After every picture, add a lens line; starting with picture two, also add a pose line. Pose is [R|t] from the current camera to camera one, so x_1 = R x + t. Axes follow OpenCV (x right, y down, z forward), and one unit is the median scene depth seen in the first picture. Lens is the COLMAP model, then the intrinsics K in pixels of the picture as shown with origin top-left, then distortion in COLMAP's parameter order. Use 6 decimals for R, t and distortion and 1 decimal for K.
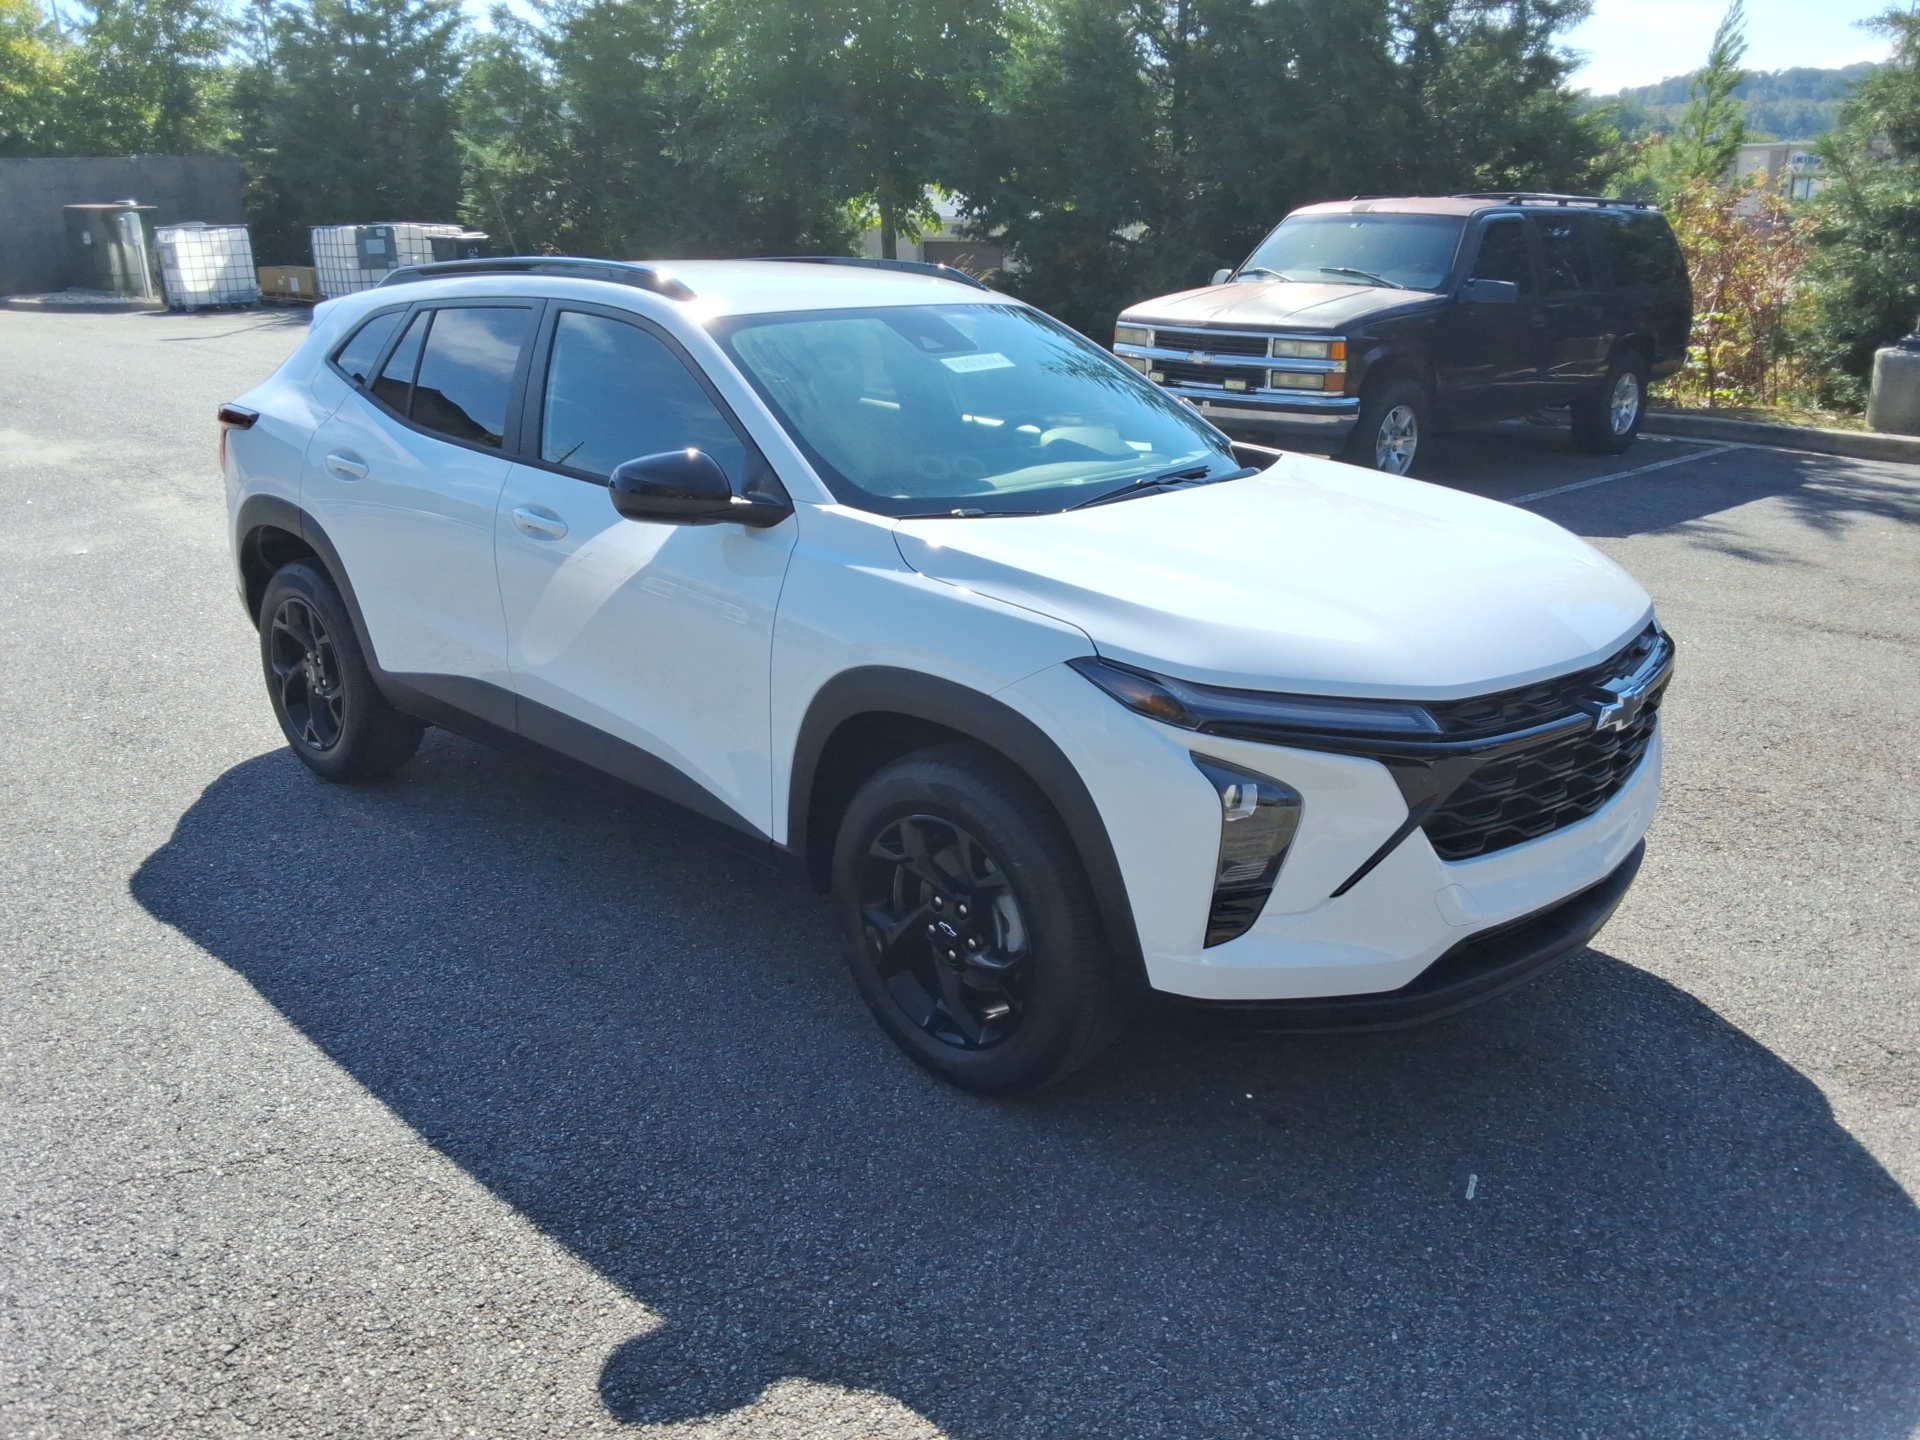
lens RADIAL K [[1567.5, 0, 960.0], [0, 1567.5, 720.0], [0, 0, 1]] dist [0.003254, 0.002853]
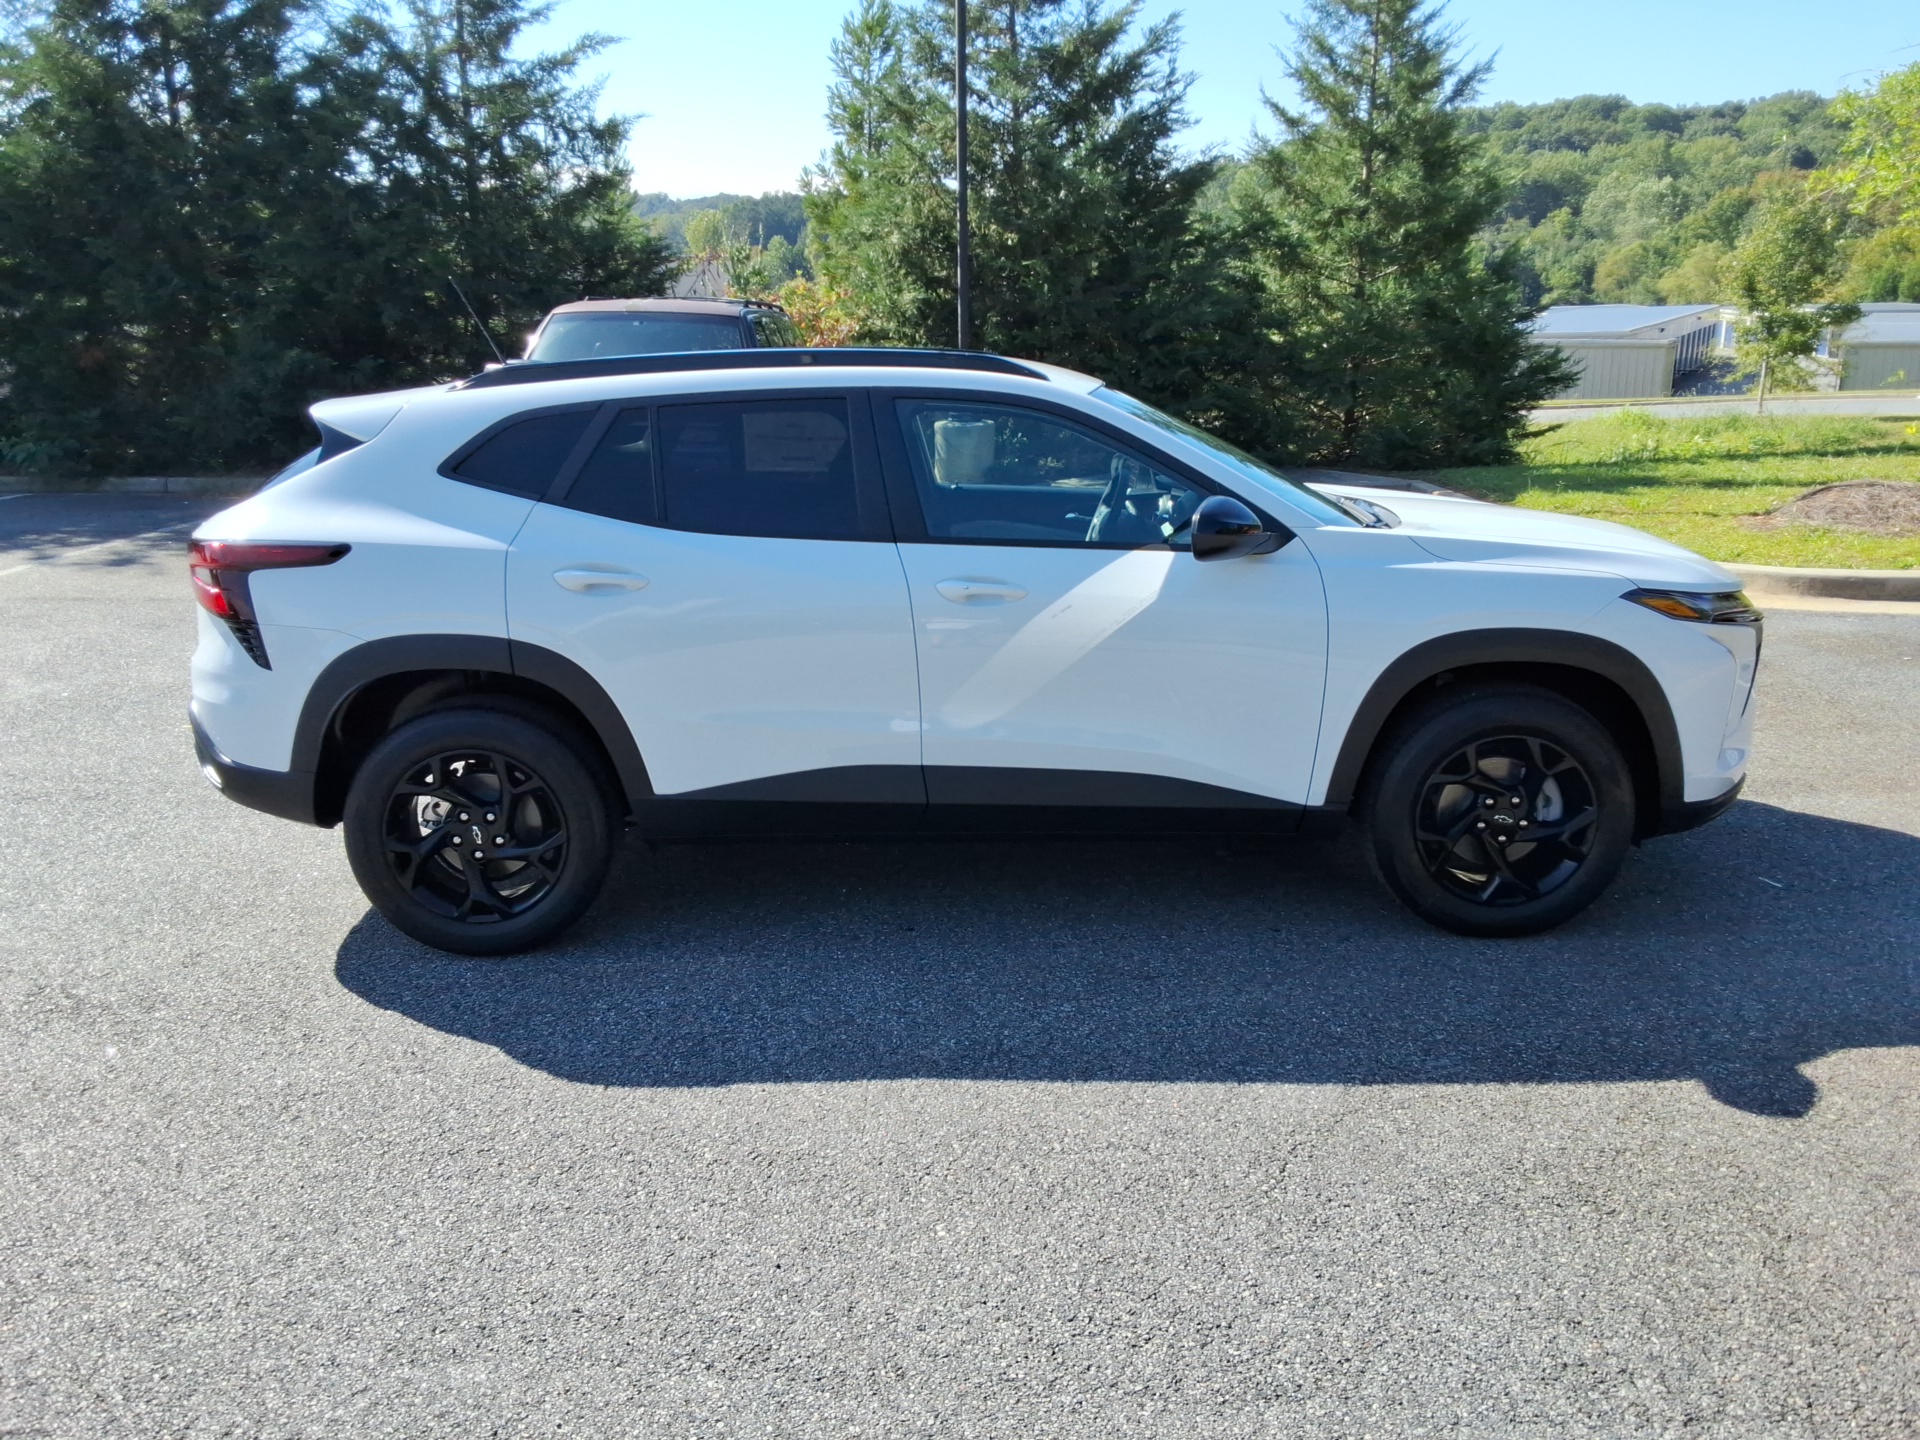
lens RADIAL K [[1553.9, 0, 972.3], [0, 1553.9, 702.7], [0, 0, 1]] dist [0.126675, -0.208891]
pose [[0.714396, -0.163989, 0.680254, -1.005016], [0.212044, 0.977175, 0.012881, -0.065112], [-0.666840, 0.135042, 0.732863, 0.231318]]
